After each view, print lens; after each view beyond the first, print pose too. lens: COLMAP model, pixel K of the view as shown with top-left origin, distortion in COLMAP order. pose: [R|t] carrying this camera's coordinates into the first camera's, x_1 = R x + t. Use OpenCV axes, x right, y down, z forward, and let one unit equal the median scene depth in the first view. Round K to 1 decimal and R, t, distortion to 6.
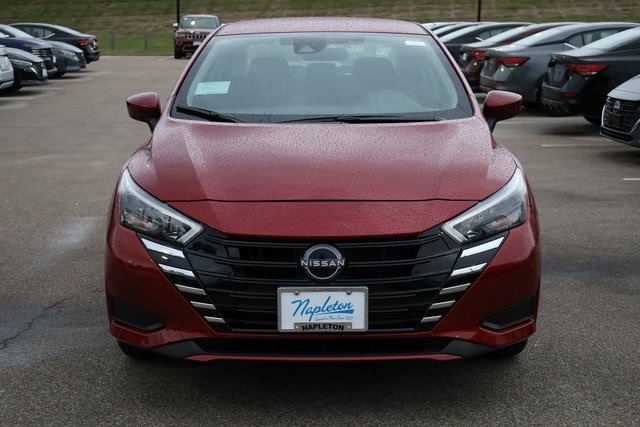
lens RADIAL K [[946.5, 0, 319.9], [0, 946.5, 212.9], [0, 0, 1]] dist [0.027060, 0.000000]
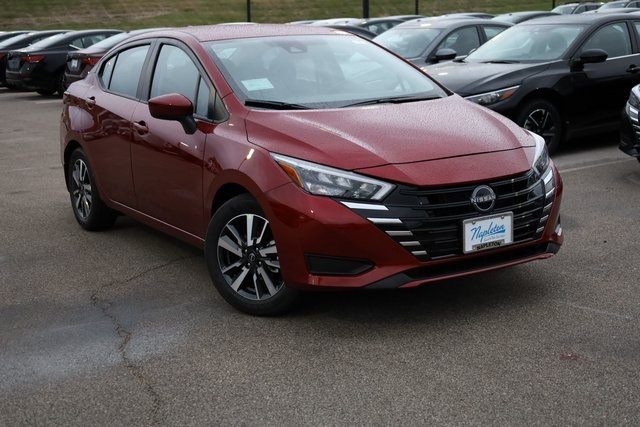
lens RADIAL K [[954.5, 0, 320.1], [0, 954.5, 214.4], [0, 0, 1]] dist [-0.005660, 0.000000]
pose [[0.834184, -0.126131, 0.536869, -0.923966], [0.130071, 0.991028, 0.030727, 0.002188], [-0.535928, 0.044199, 0.843106, -0.034081]]
